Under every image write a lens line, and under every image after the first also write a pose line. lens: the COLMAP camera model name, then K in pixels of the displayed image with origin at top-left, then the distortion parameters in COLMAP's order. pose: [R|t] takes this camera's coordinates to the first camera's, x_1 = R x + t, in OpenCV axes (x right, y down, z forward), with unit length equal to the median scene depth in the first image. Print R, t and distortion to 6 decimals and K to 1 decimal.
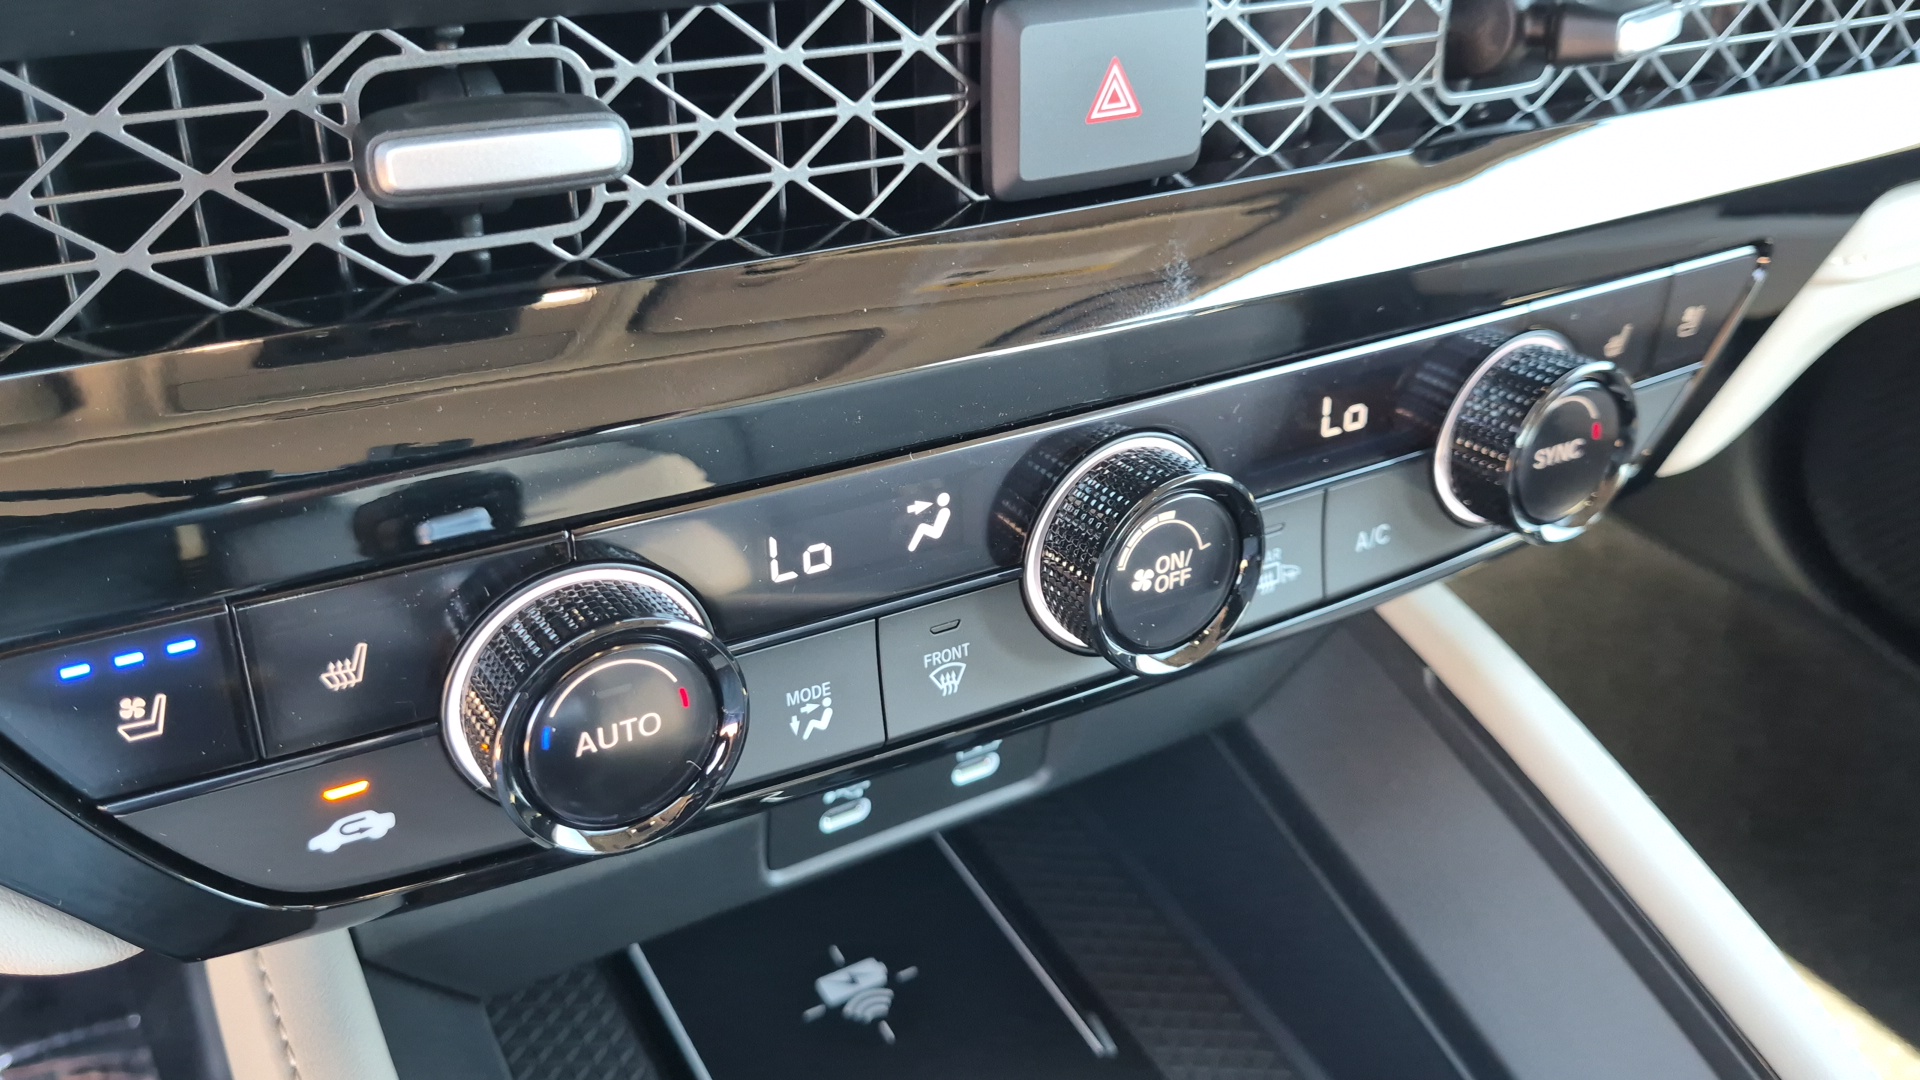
lens RADIAL K [[1620.4, 0, 919.4], [0, 1620.4, 529.3], [0, 0, 1]] dist [0.043153, -0.020427]
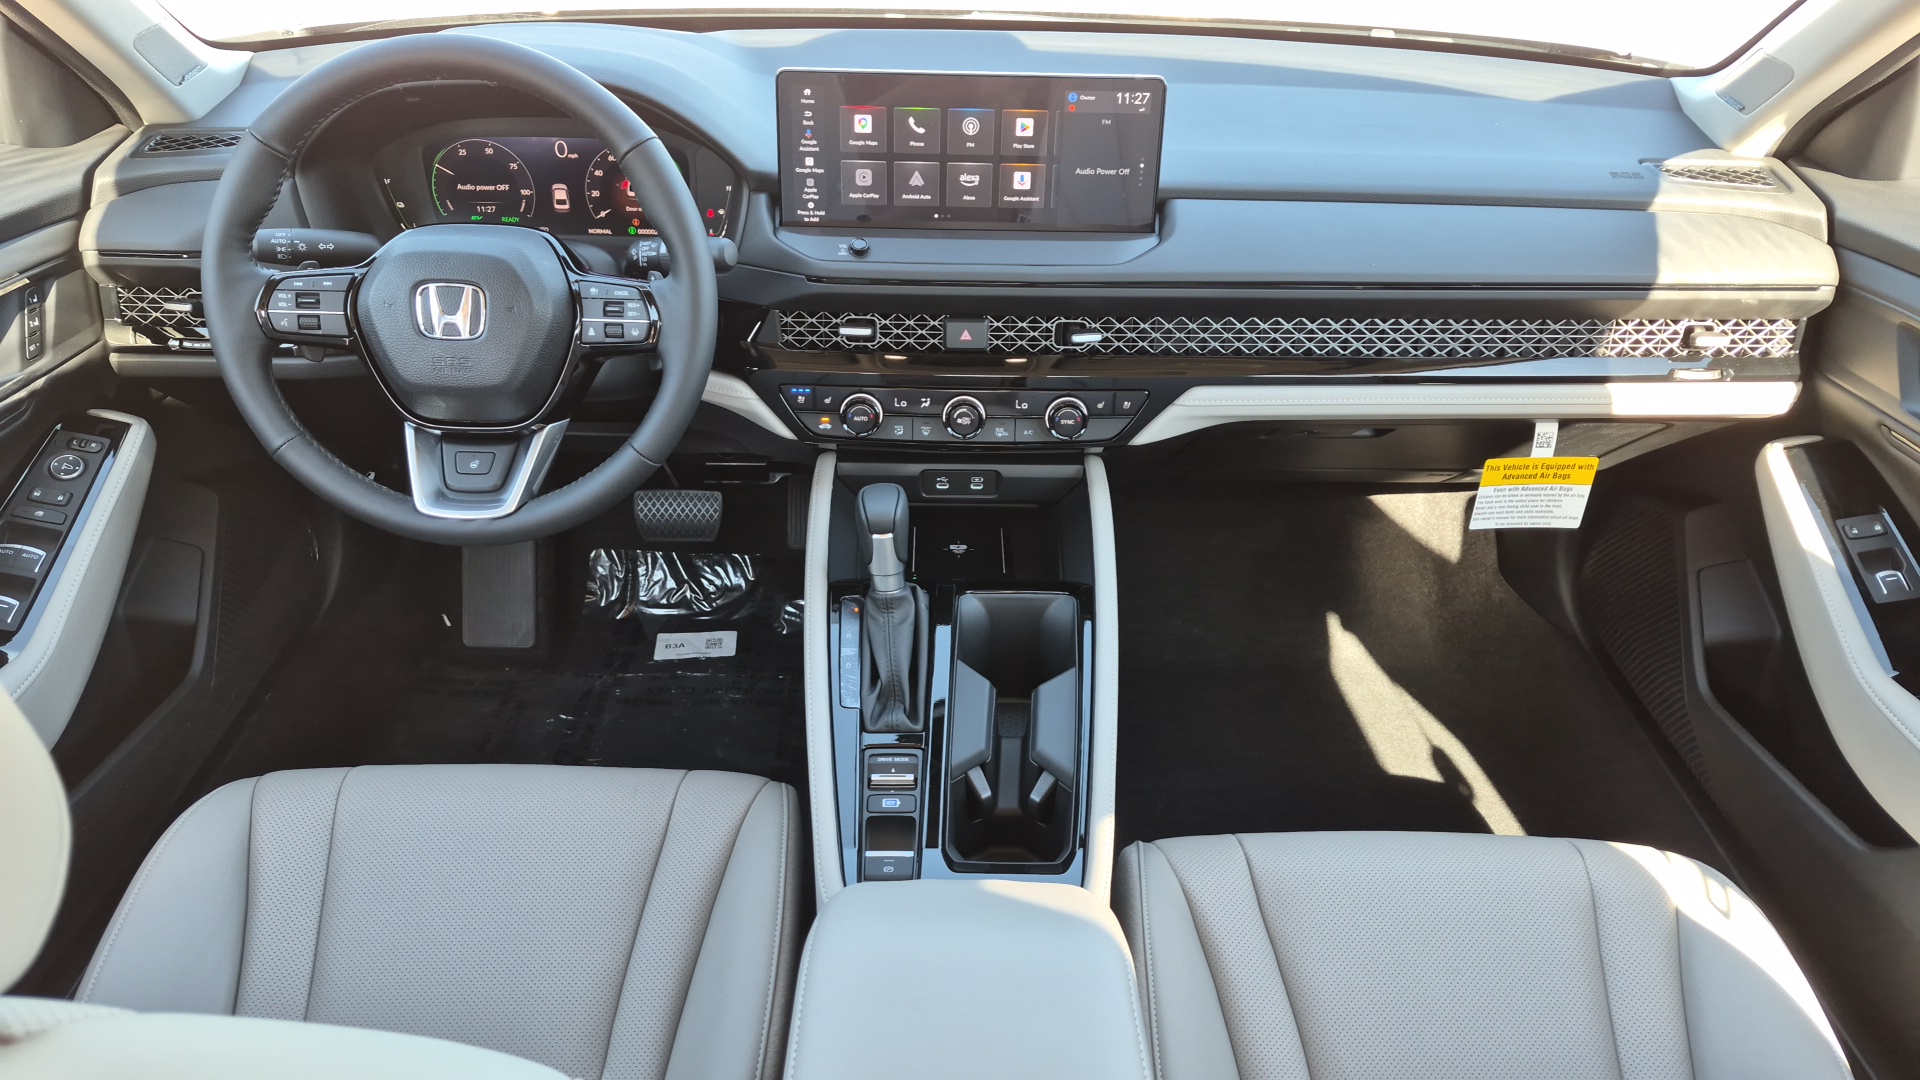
lens RADIAL K [[1345.0, 0, 965.6], [0, 1345.0, 567.9], [0, 0, 1]] dist [0.068421, -0.038882]
pose [[0.864369, 0.212126, -0.455926, 2.088017], [-0.237481, 0.971391, 0.001722, 0.449819], [0.443248, 0.106785, 0.890016, -2.696886]]
